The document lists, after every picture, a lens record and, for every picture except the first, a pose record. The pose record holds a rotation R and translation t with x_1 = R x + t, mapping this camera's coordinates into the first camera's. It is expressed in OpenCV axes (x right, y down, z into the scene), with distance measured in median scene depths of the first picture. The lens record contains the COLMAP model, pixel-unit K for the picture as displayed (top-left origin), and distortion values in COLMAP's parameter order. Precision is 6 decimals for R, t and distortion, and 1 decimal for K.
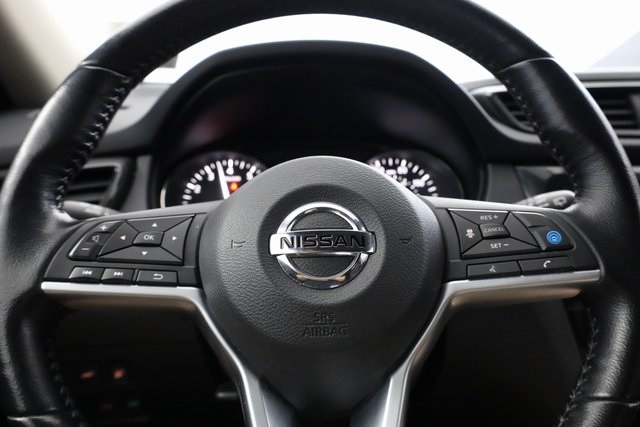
lens RADIAL K [[470.0, 0, 319.4], [0, 470.0, 211.7], [0, 0, 1]] dist [0.002623, 0.000171]
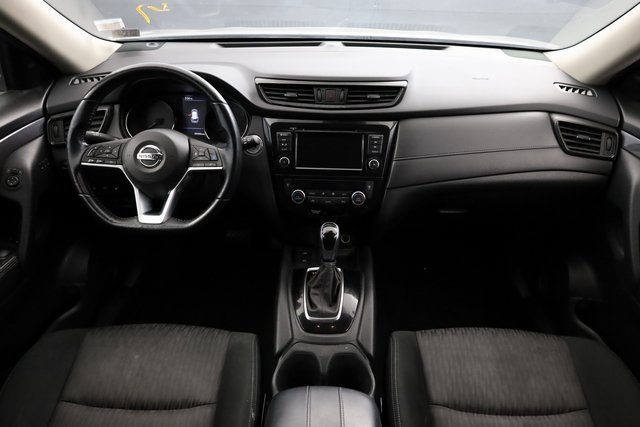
lens RADIAL K [[442.4, 0, 319.7], [0, 442.4, 211.2], [0, 0, 1]] dist [-0.009451, -0.008203]
pose [[0.996874, 0.060127, -0.051251, 1.510700], [-0.039610, 0.941642, 0.334276, -0.729904], [0.068359, -0.331201, 0.941081, -2.315735]]
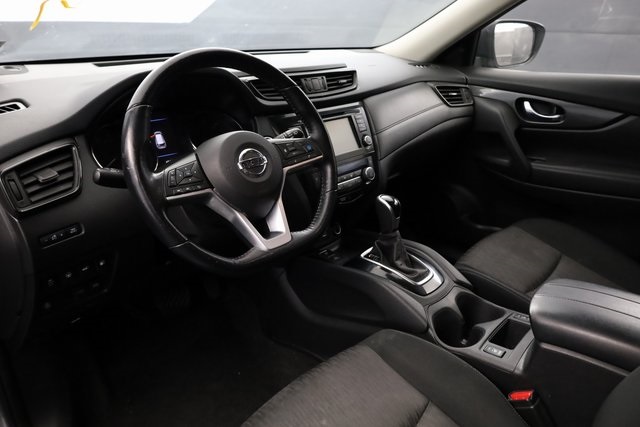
lens RADIAL K [[442.4, 0, 323.7], [0, 442.4, 211.6], [0, 0, 1]] dist [-0.009451, -0.008203]
pose [[0.723645, -0.250562, 0.643084, -1.443426], [0.116890, 0.962806, 0.243601, -0.244101], [-0.680202, -0.101111, 0.726018, -1.263219]]
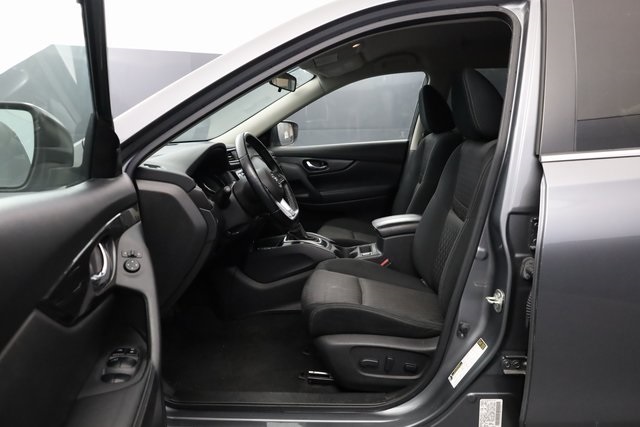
lens RADIAL K [[442.4, 0, 319.9], [0, 442.4, 214.6], [0, 0, 1]] dist [-0.009451, -0.008203]
pose [[0.112144, -0.189556, 0.975445, -5.684155], [0.228215, 0.960311, 0.160378, -0.321896], [-0.967131, 0.204626, 0.150953, -0.415386]]
